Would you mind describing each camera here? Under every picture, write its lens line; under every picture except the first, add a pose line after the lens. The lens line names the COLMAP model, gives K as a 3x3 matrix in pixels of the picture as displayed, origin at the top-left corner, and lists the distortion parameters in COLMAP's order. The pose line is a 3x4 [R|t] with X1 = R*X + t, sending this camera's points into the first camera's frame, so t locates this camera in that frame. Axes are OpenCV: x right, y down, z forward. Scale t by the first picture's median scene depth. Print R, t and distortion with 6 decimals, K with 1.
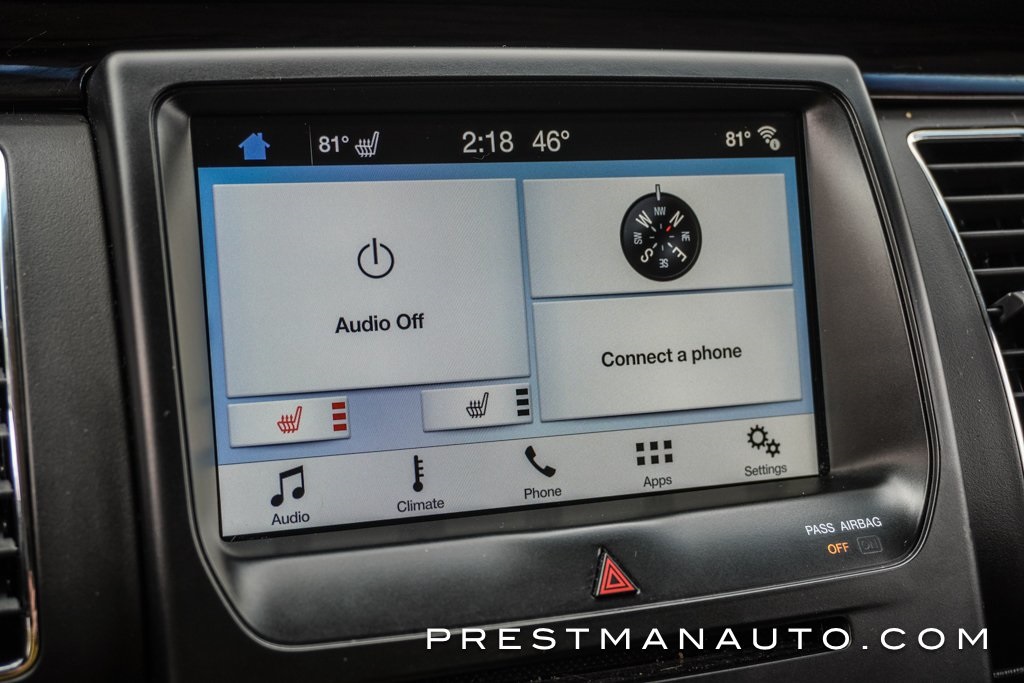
lens RADIAL K [[1446.9, 0, 512.0], [0, 1446.9, 341.5], [0, 0, 1]] dist [-0.009672, -0.000555]
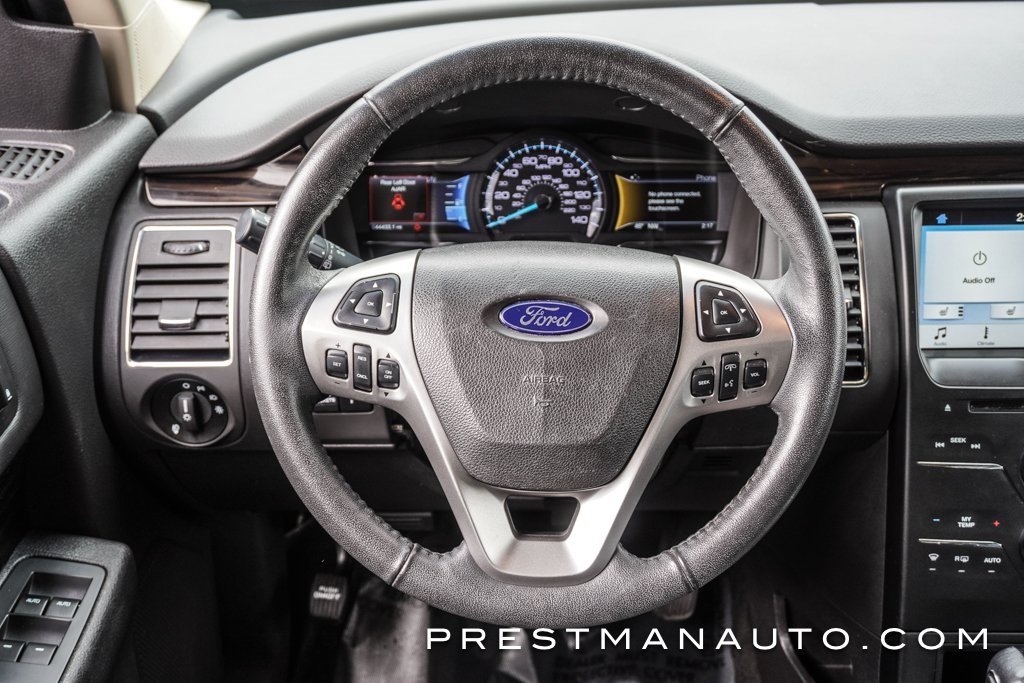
lens RADIAL K [[1222.4, 0, 512.0], [0, 1222.4, 341.5], [0, 0, 1]] dist [0.017579, -0.018273]
pose [[0.933242, 0.113334, -0.340904, -0.112342], [-0.047623, 0.979588, 0.195294, -0.324100], [0.356079, -0.166022, 0.919589, -1.591628]]
